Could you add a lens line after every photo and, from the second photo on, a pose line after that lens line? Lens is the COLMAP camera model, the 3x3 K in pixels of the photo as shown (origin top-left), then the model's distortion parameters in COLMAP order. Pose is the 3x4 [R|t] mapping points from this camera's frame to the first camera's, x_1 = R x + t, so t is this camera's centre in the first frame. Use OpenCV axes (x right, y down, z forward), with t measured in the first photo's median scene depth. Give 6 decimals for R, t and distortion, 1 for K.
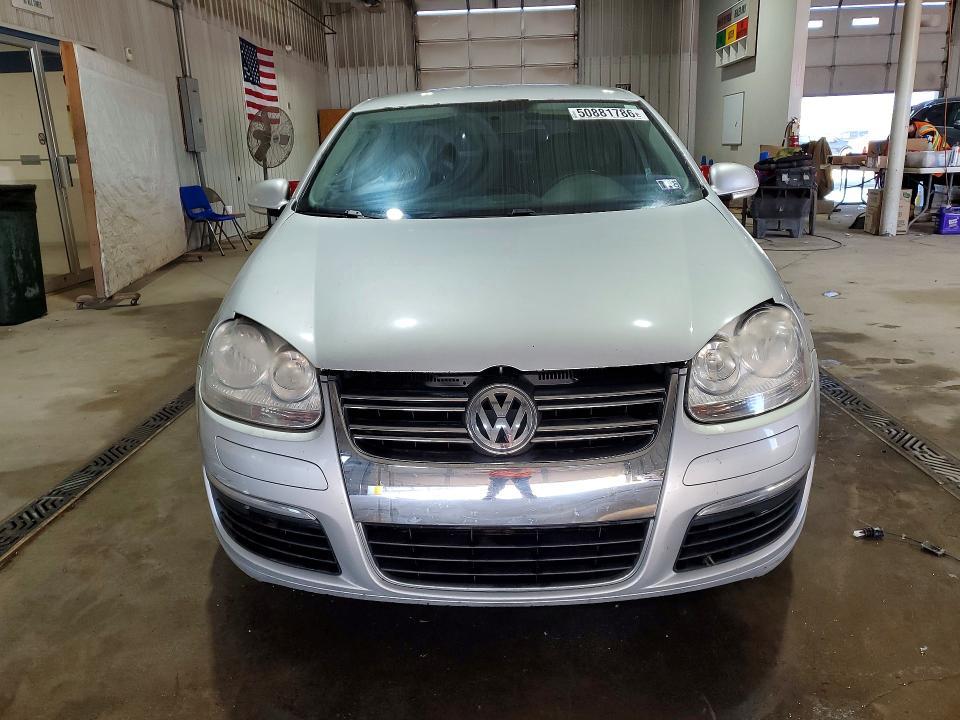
lens RADIAL K [[744.2, 0, 480.0], [0, 744.2, 360.0], [0, 0, 1]] dist [0.006174, 0.009923]
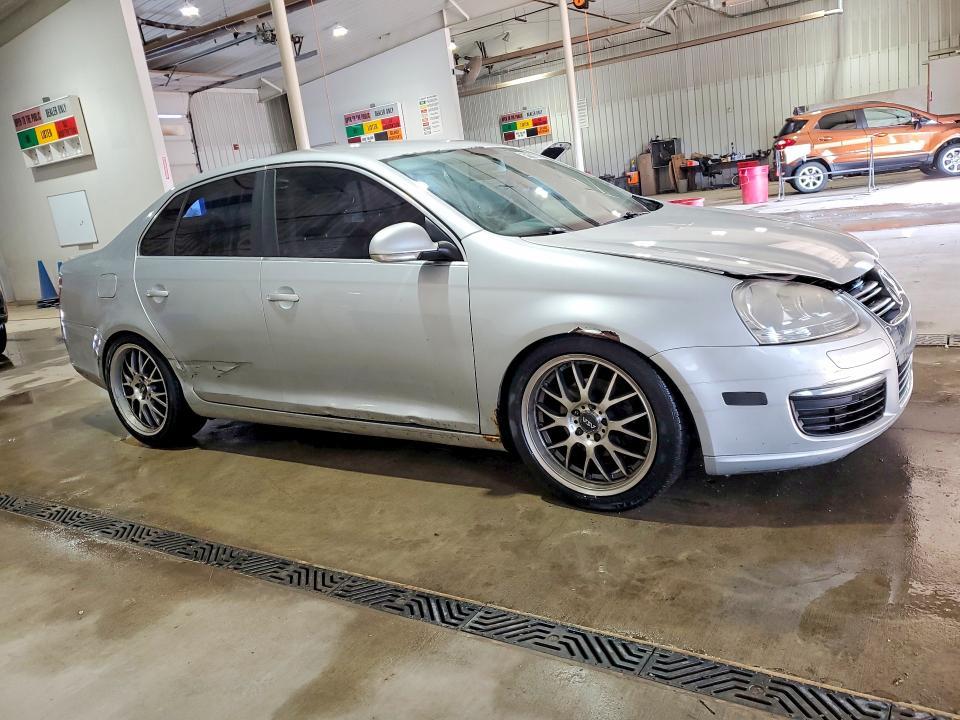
lens RADIAL K [[744.2, 0, 480.0], [0, 744.2, 360.0], [0, 0, 1]] dist [0.006174, 0.009923]
pose [[0.508783, -0.230201, 0.829546, -0.849557], [0.342926, 0.938032, 0.049981, -0.077592], [-0.789646, 0.259044, 0.556197, 0.365606]]
